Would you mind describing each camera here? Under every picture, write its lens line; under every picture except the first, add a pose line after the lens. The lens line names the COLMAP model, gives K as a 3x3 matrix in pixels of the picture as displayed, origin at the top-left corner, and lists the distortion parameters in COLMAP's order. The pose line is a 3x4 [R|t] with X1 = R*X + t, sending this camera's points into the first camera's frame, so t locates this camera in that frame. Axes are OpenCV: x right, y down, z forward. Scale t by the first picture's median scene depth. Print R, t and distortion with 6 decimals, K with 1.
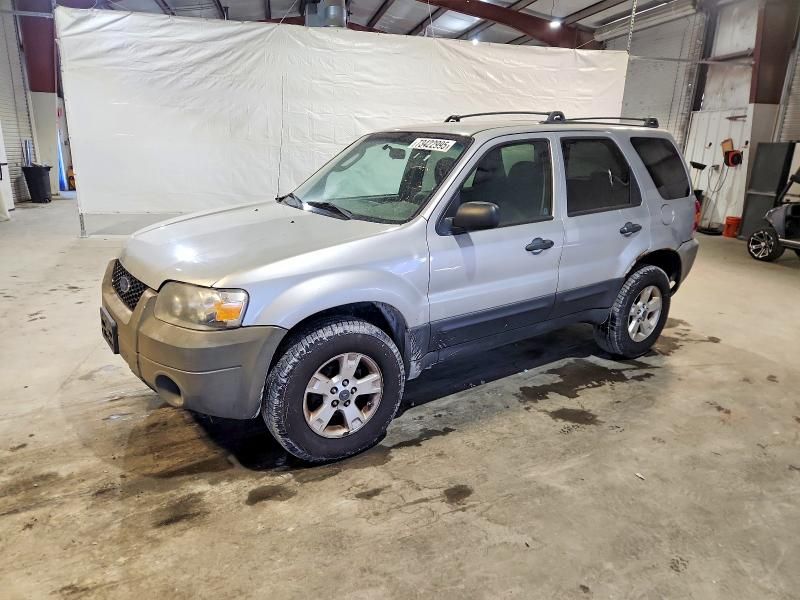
lens RADIAL K [[558.6, 0, 400.0], [0, 558.6, 300.0], [0, 0, 1]] dist [0.059391, -0.052272]
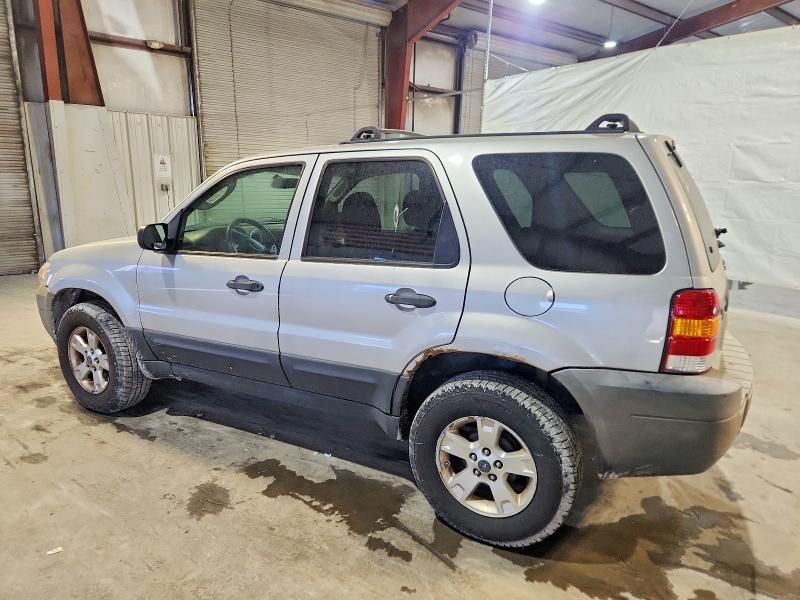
lens RADIAL K [[558.6, 0, 400.0], [0, 558.6, 300.0], [0, 0, 1]] dist [0.059391, -0.052272]
pose [[0.409880, 0.167546, -0.896620, 0.950957], [-0.246766, 0.966698, 0.067835, -0.163167], [0.878126, 0.193451, 0.437575, 0.727075]]
